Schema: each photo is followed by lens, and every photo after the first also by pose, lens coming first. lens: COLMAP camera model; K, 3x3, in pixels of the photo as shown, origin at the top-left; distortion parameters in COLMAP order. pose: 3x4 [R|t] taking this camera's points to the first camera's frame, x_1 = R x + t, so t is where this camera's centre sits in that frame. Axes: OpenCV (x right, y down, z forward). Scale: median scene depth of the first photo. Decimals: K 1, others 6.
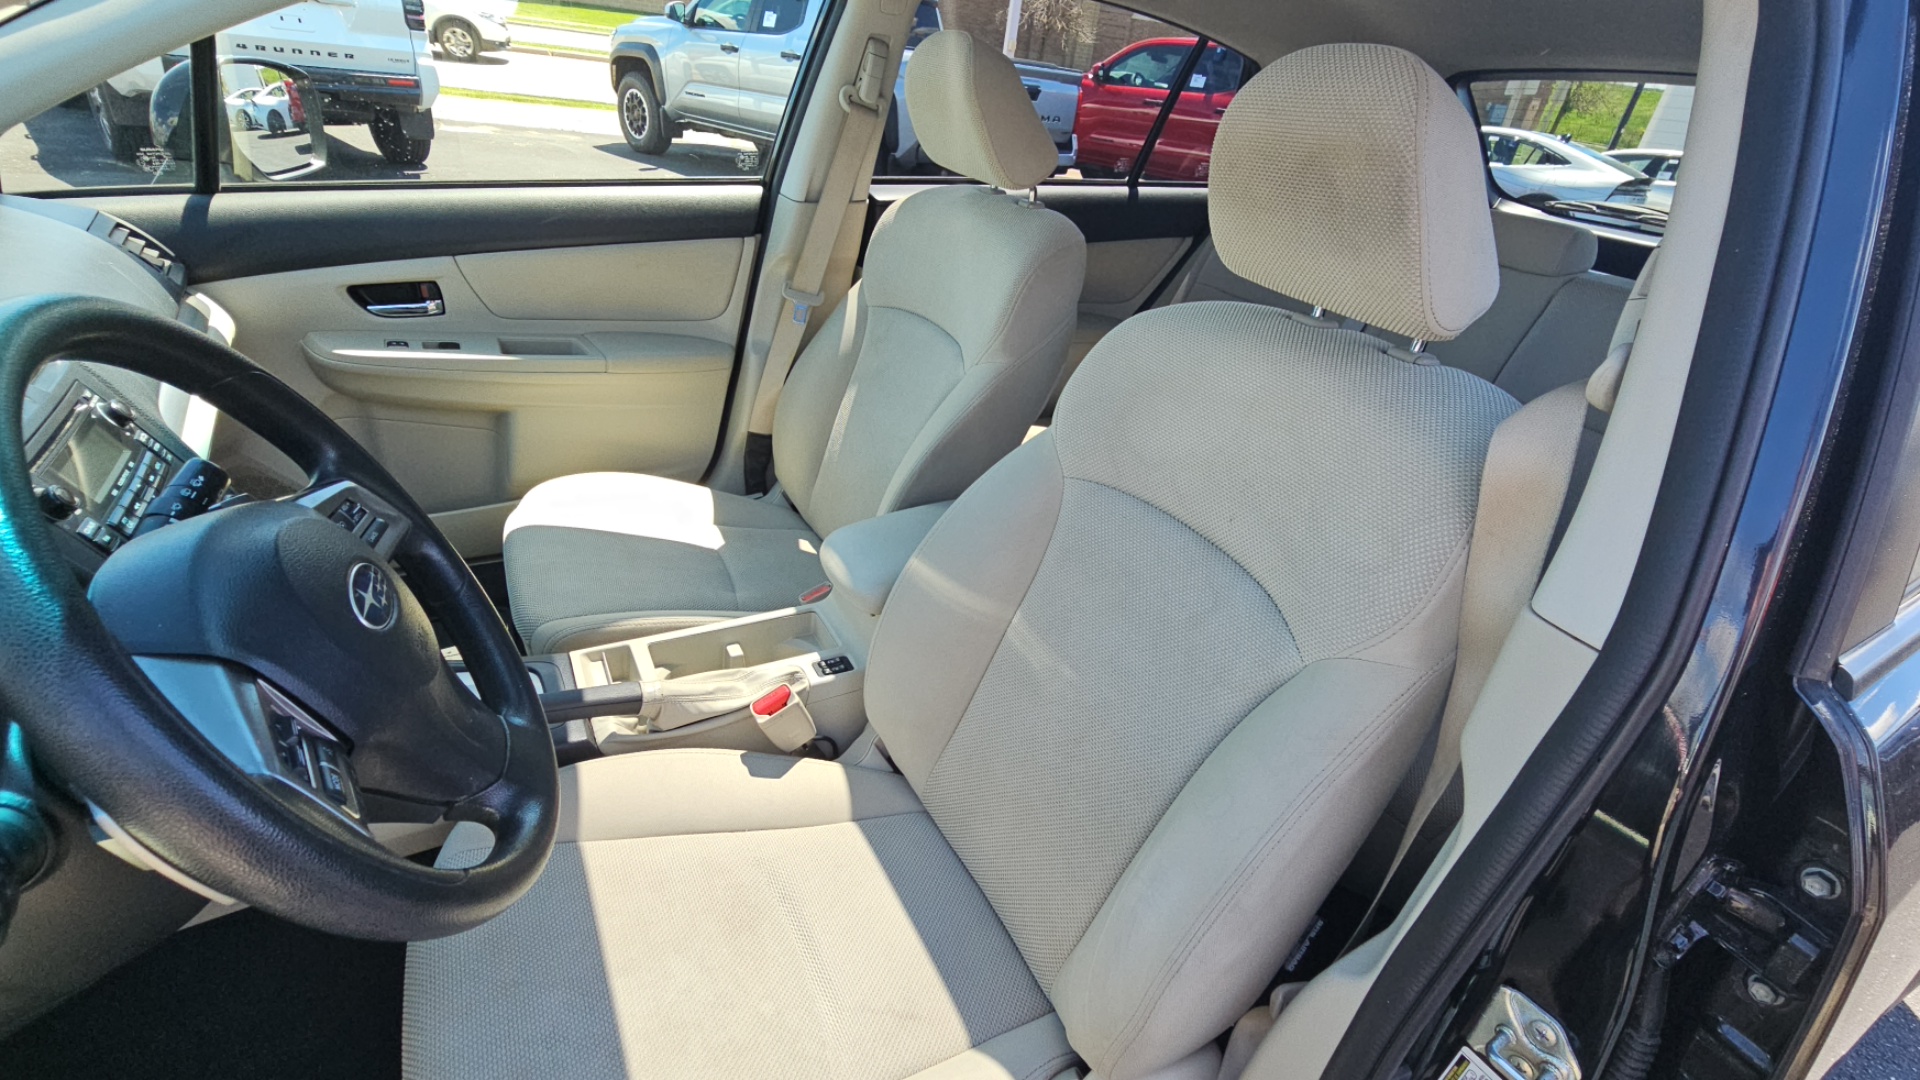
lens RADIAL K [[860.0, 0, 984.4], [0, 860.0, 542.8], [0, 0, 1]] dist [-0.001850, -0.001167]
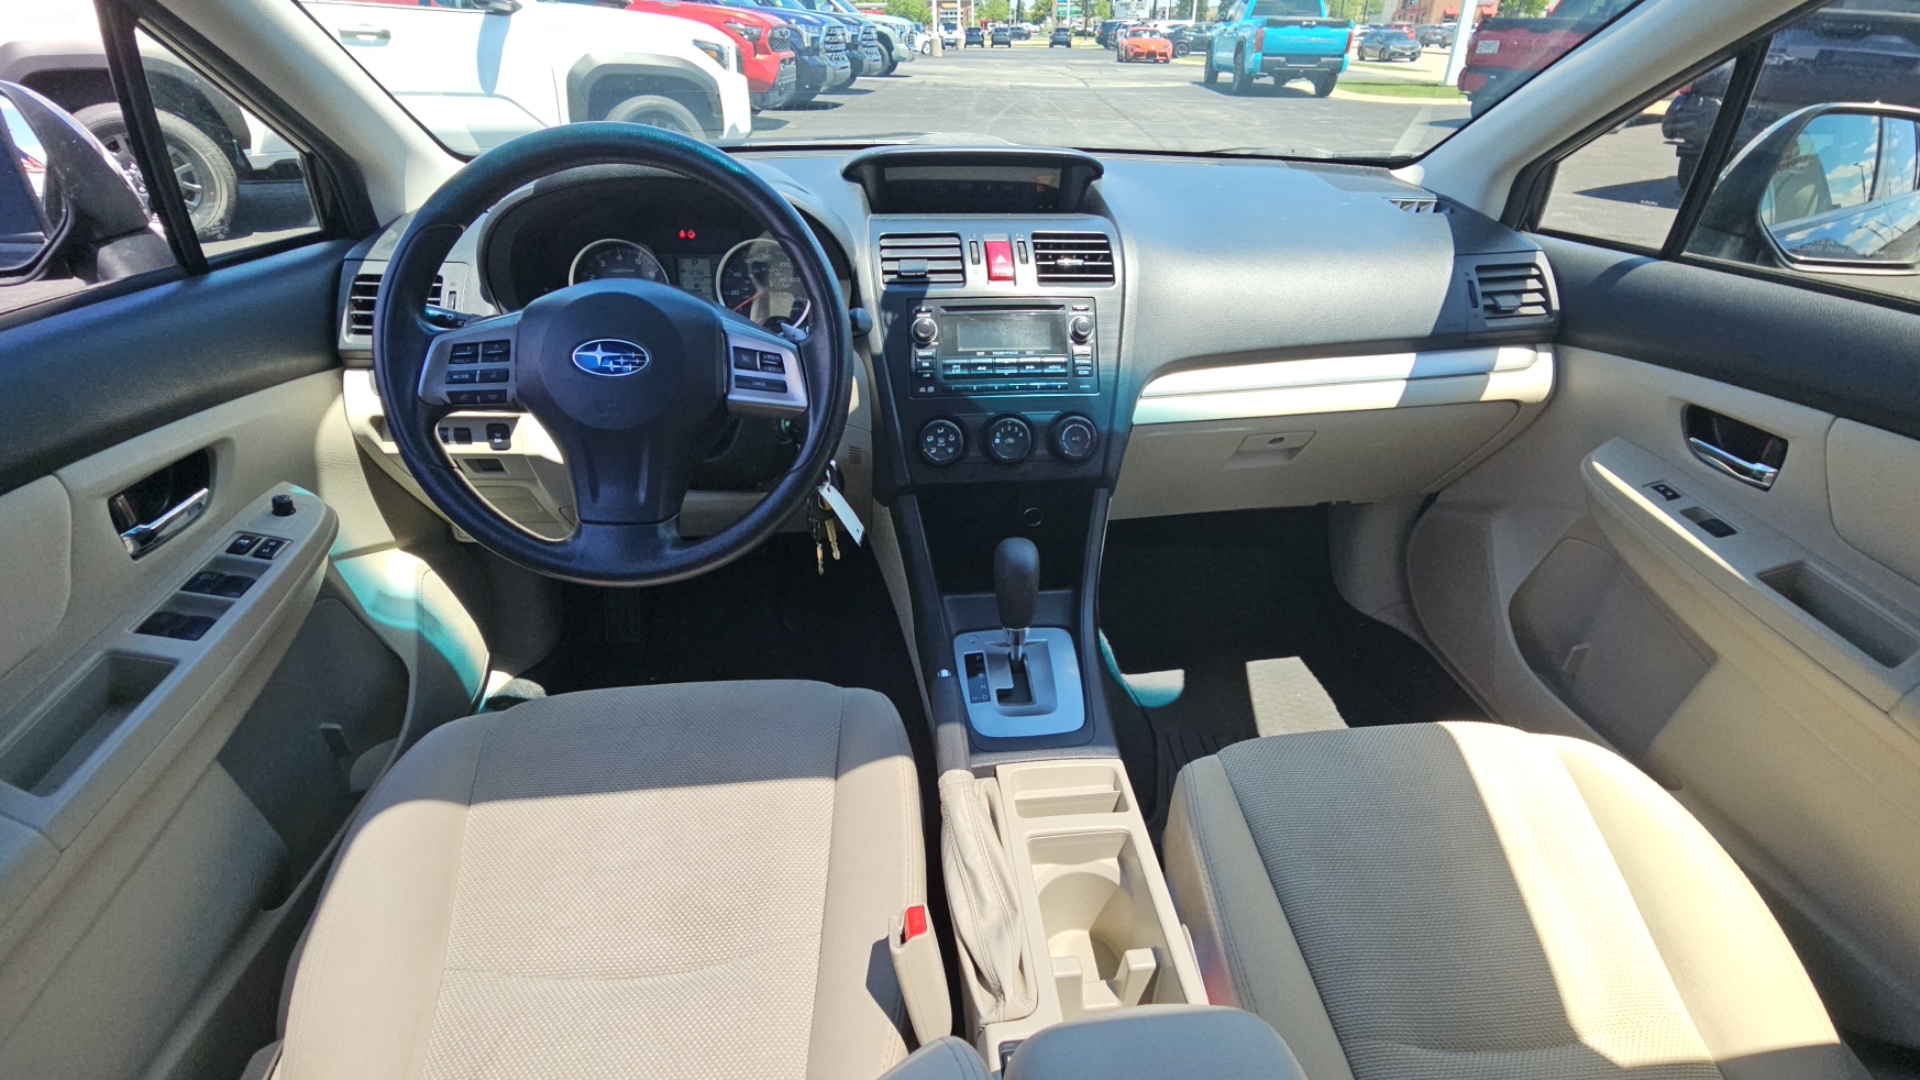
lens RADIAL K [[857.0, 0, 979.3], [0, 857.0, 539.5], [0, 0, 1]] dist [0.004764, -0.004111]
pose [[-0.381822, 0.362855, -0.850028, 0.121668], [-0.505510, 0.687960, 0.520741, -0.251162], [0.773739, 0.628528, -0.079252, 0.567649]]
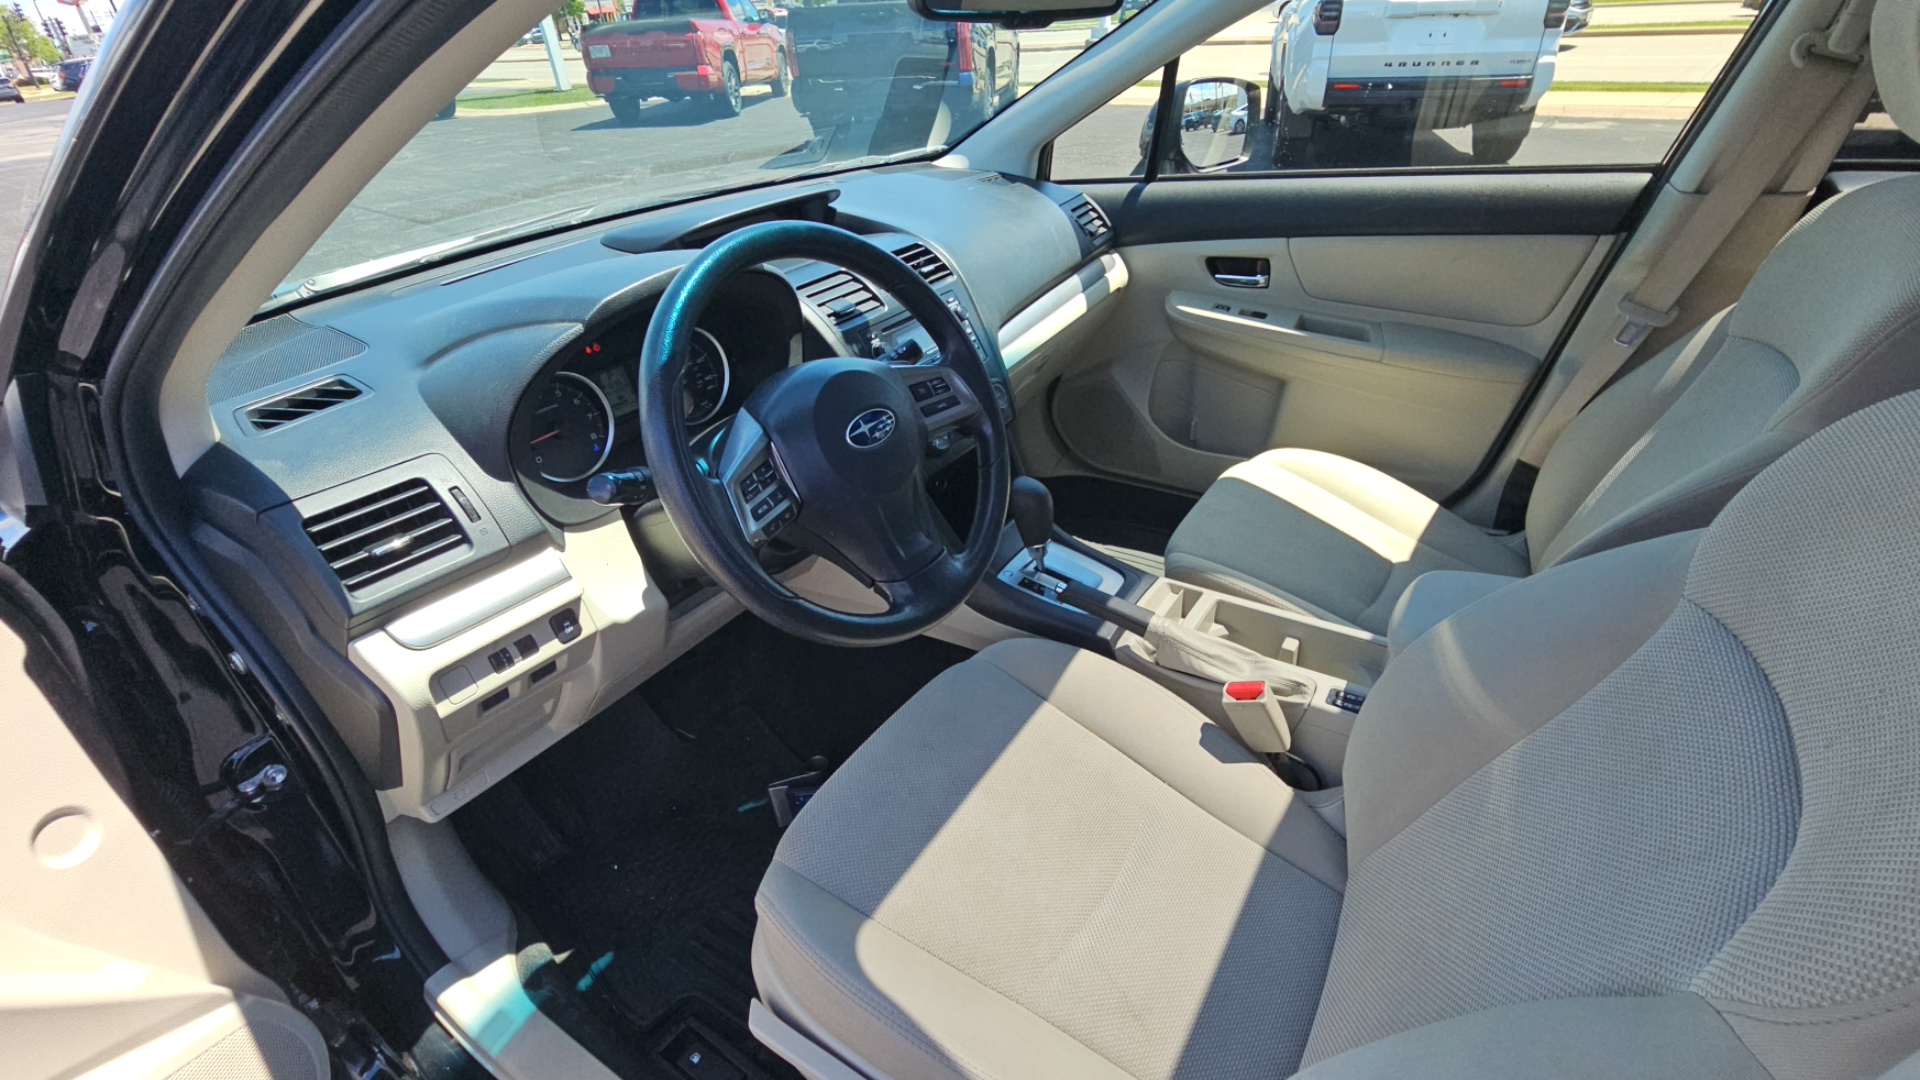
lens RADIAL K [[863.6, 0, 977.5], [0, 863.6, 539.6], [0, 0, 1]] dist [0.004685, -0.005612]
pose [[0.458747, 0.334361, -0.823258, 0.235259], [-0.339033, 0.922274, 0.185655, -0.034910], [0.821345, 0.193943, 0.536449, 0.112924]]
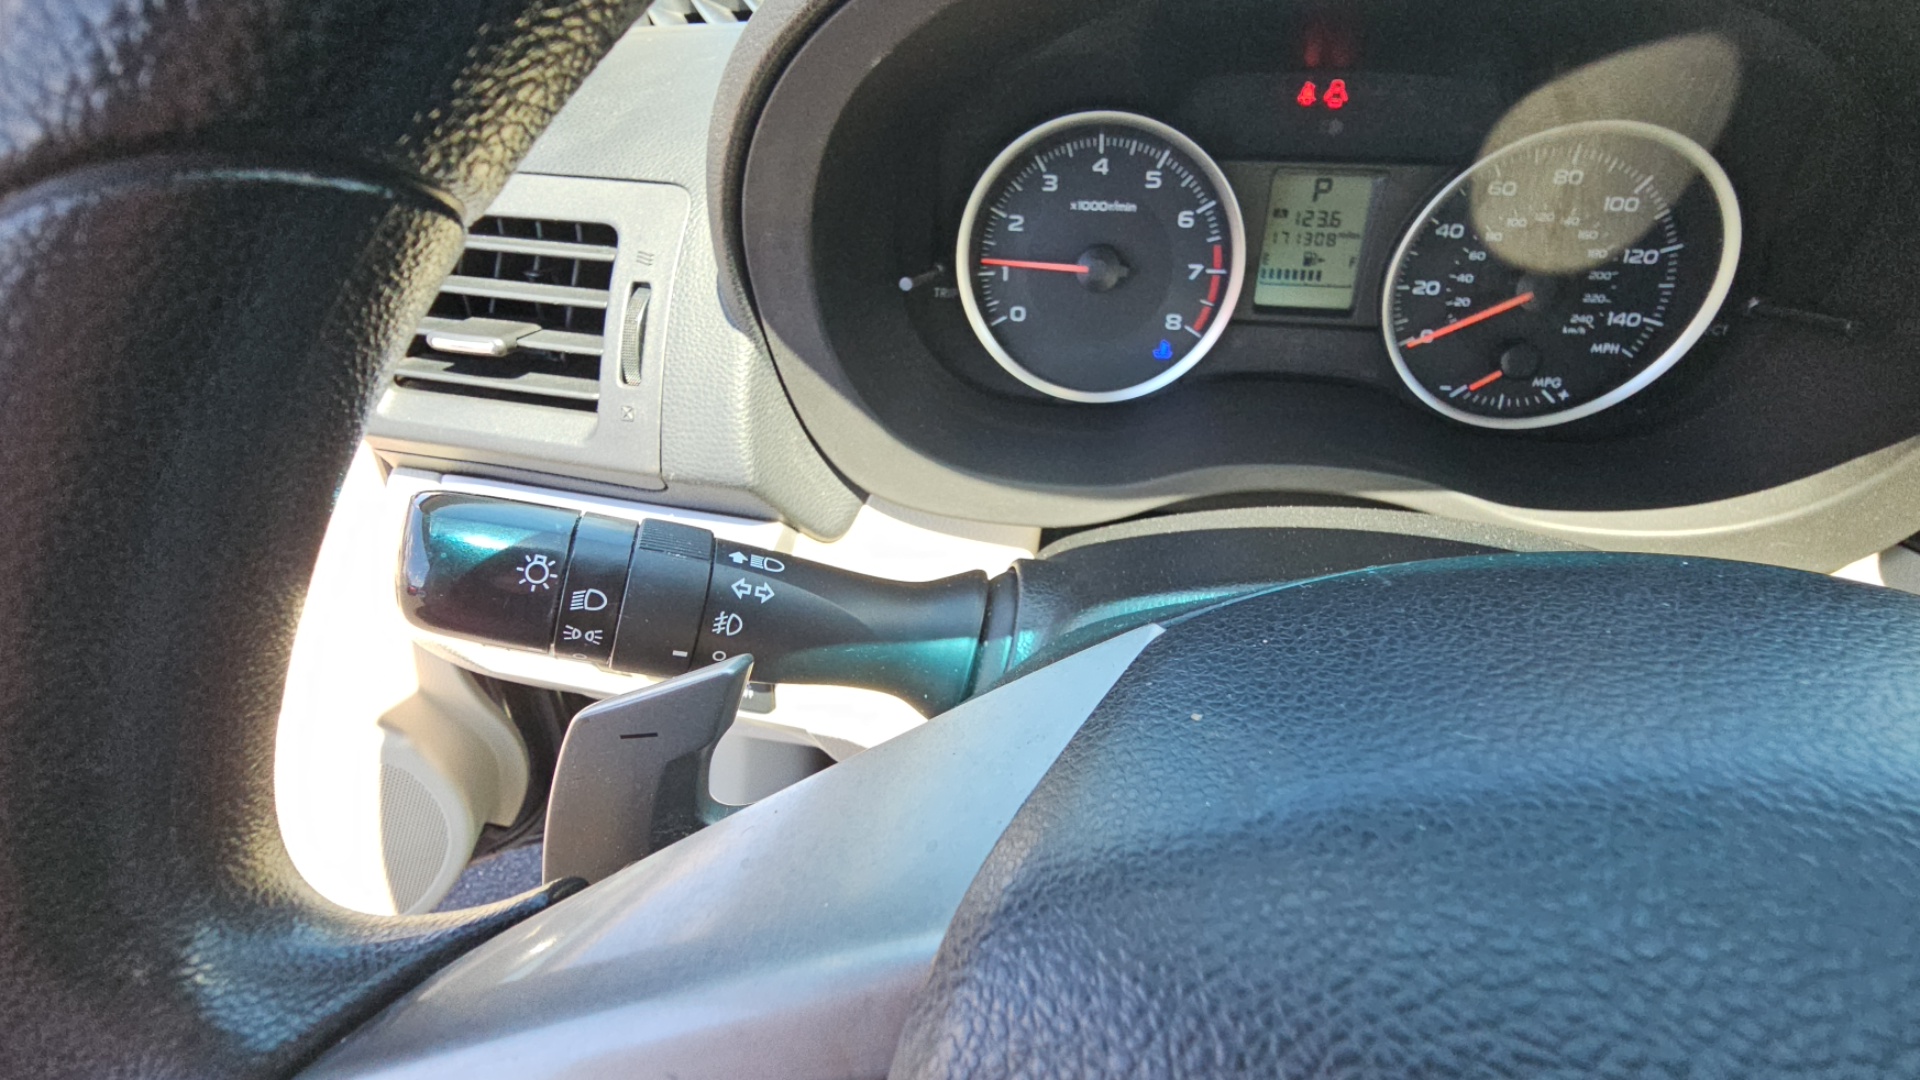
lens RADIAL K [[867.8, 0, 979.1], [0, 867.8, 541.4], [0, 0, 1]] dist [0.009319, -0.008087]
pose [[-0.626539, 0.427432, -0.651729, -0.206235], [-0.417224, 0.522358, 0.743684, -0.018983], [0.658310, 0.737864, -0.148943, 0.248440]]
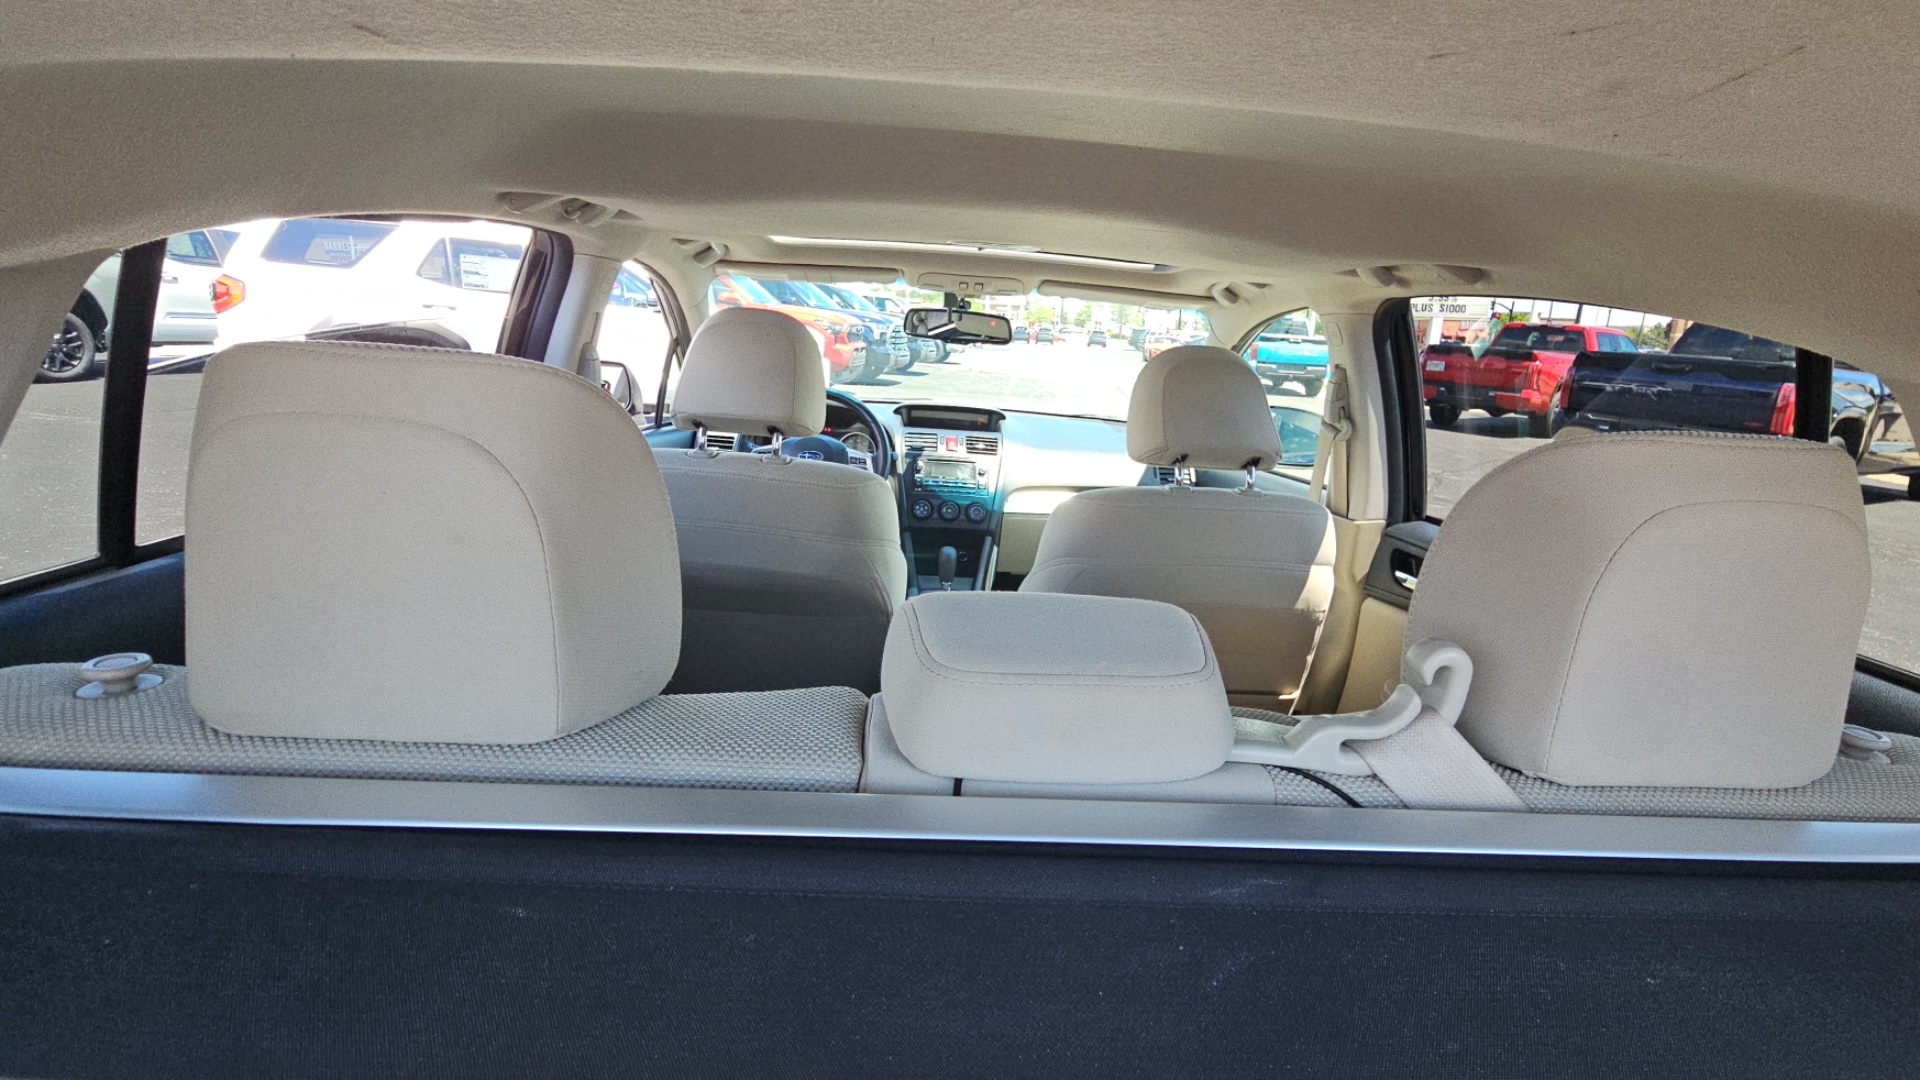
lens RADIAL K [[860.7, 0, 980.8], [0, 860.7, 542.1], [0, 0, 1]] dist [0.005300, -0.005538]
pose [[-0.424350, 0.080646, -0.901900, 0.931342], [-0.537707, 0.778954, 0.322648, -0.472676], [0.728559, 0.621873, -0.287186, 1.006282]]
